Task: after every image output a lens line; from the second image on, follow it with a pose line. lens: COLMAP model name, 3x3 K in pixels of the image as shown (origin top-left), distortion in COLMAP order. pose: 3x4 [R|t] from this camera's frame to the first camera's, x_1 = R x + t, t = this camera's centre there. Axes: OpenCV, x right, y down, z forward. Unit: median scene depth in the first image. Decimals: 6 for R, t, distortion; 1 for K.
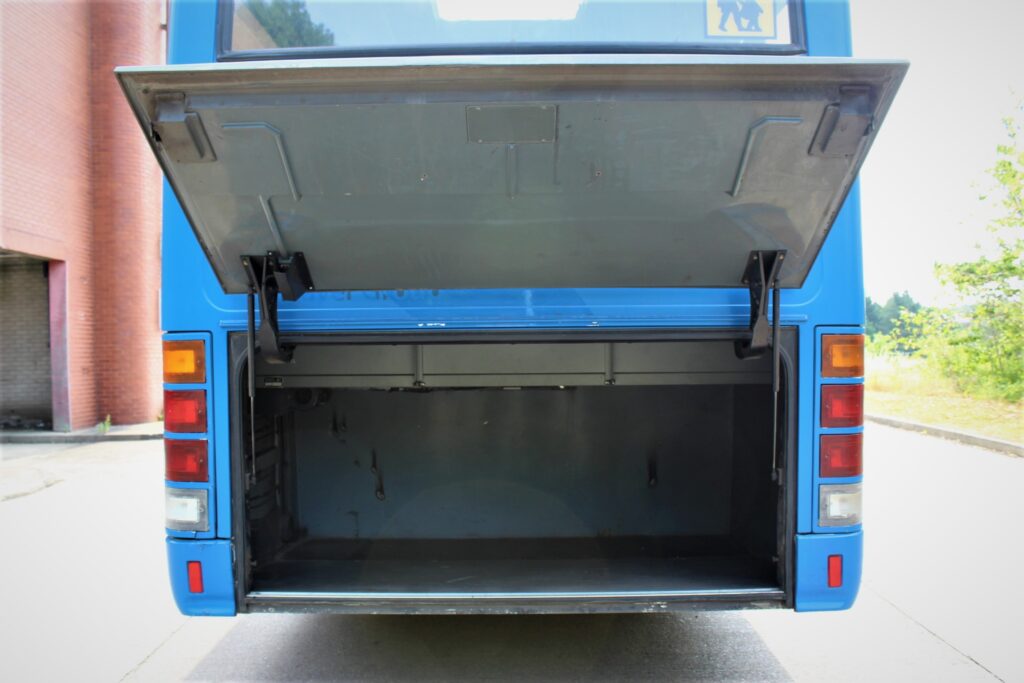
lens RADIAL K [[896.2, 0, 512.0], [0, 896.2, 341.5], [0, 0, 1]] dist [-0.090480, 0.003539]
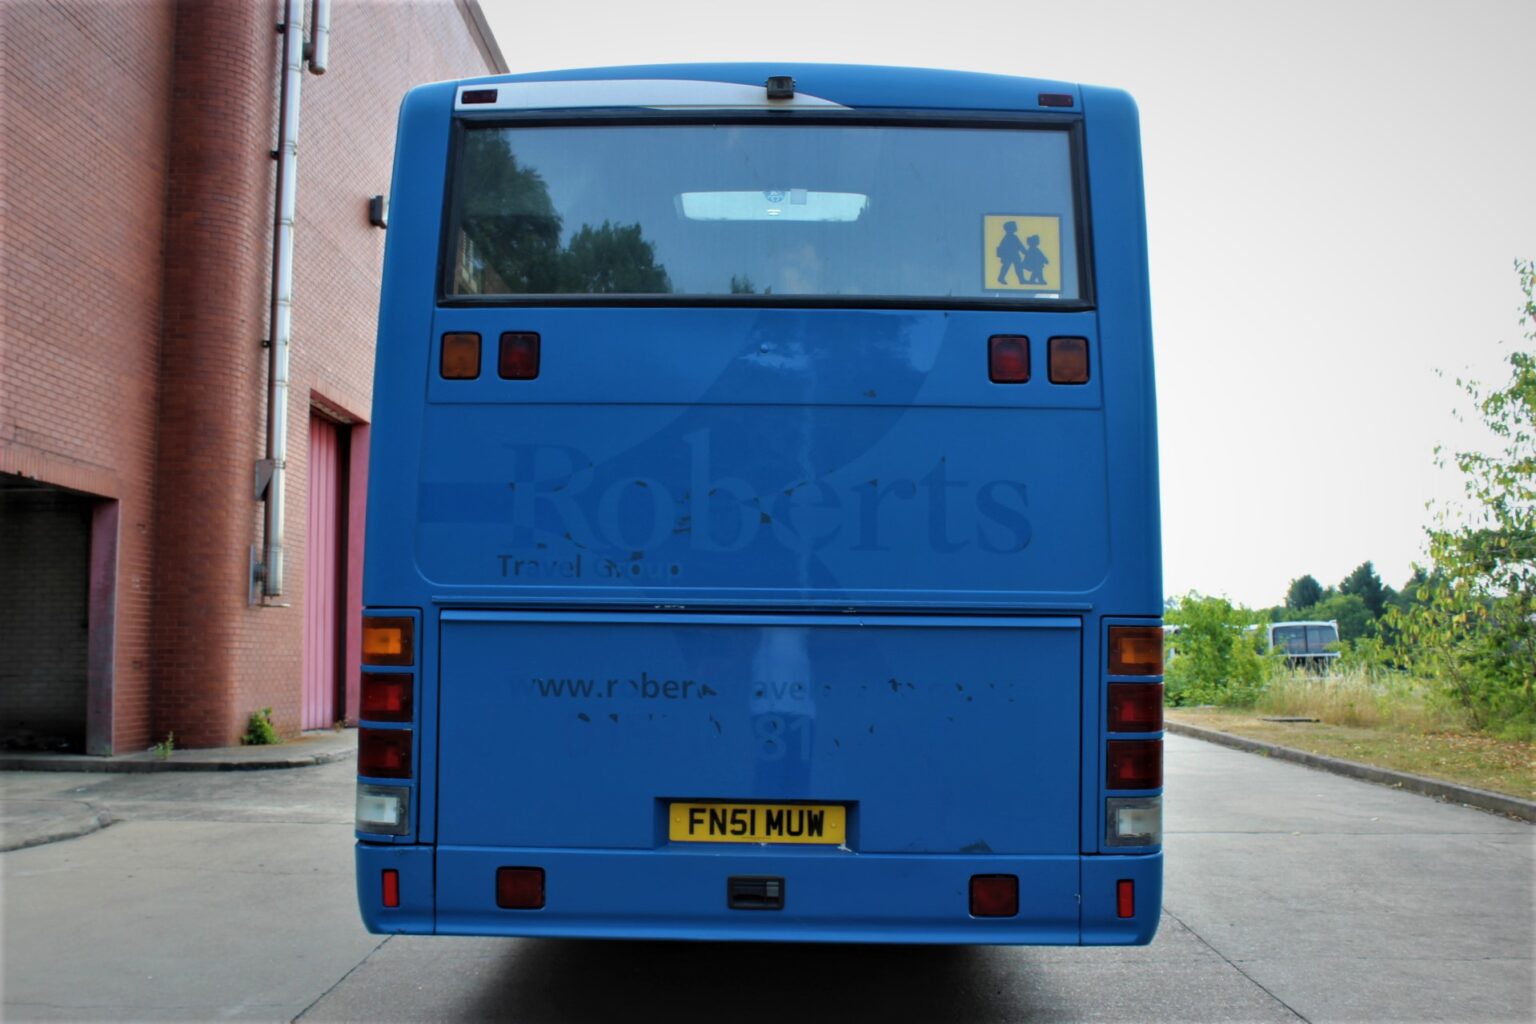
lens RADIAL K [[1468.2, 0, 768.0], [0, 1468.2, 512.0], [0, 0, 1]] dist [-0.086852, -0.000159]
pose [[0.999656, 0.020612, -0.016197, 0.006017], [-0.021942, 0.995987, -0.086762, 0.002505], [0.014344, 0.087087, 0.996097, -0.092507]]
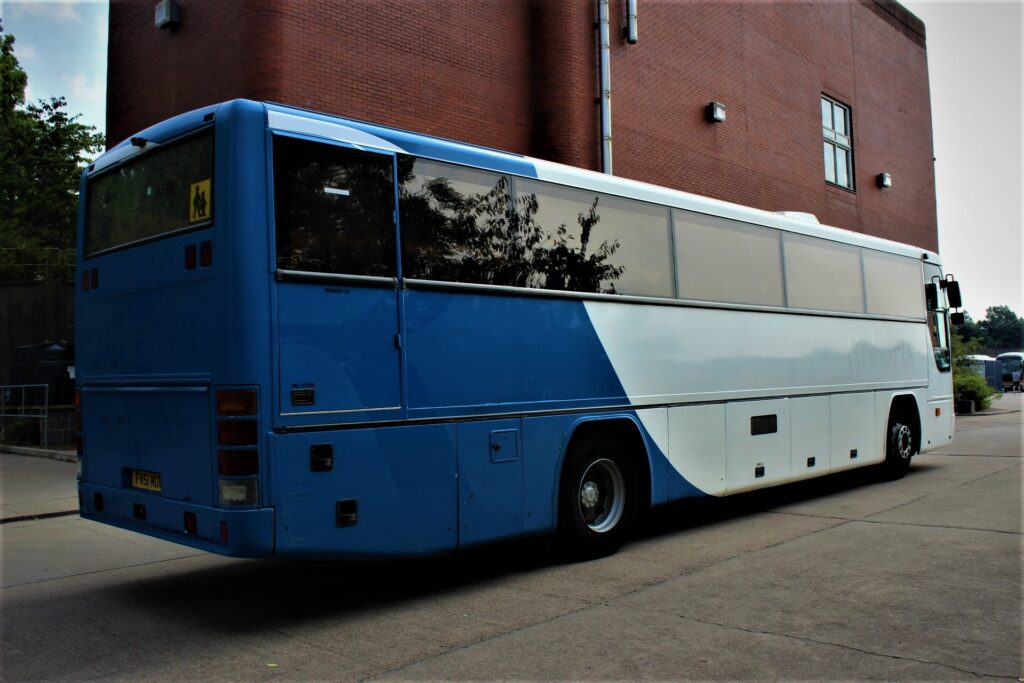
lens RADIAL K [[944.3, 0, 512.0], [0, 944.3, 341.5], [0, 0, 1]] dist [-0.125803, -0.003376]
pose [[0.733084, -0.027586, -0.679579, 0.394579], [0.013036, 0.999563, -0.026513, -0.009487], [0.680014, 0.010577, 0.733123, 0.013706]]
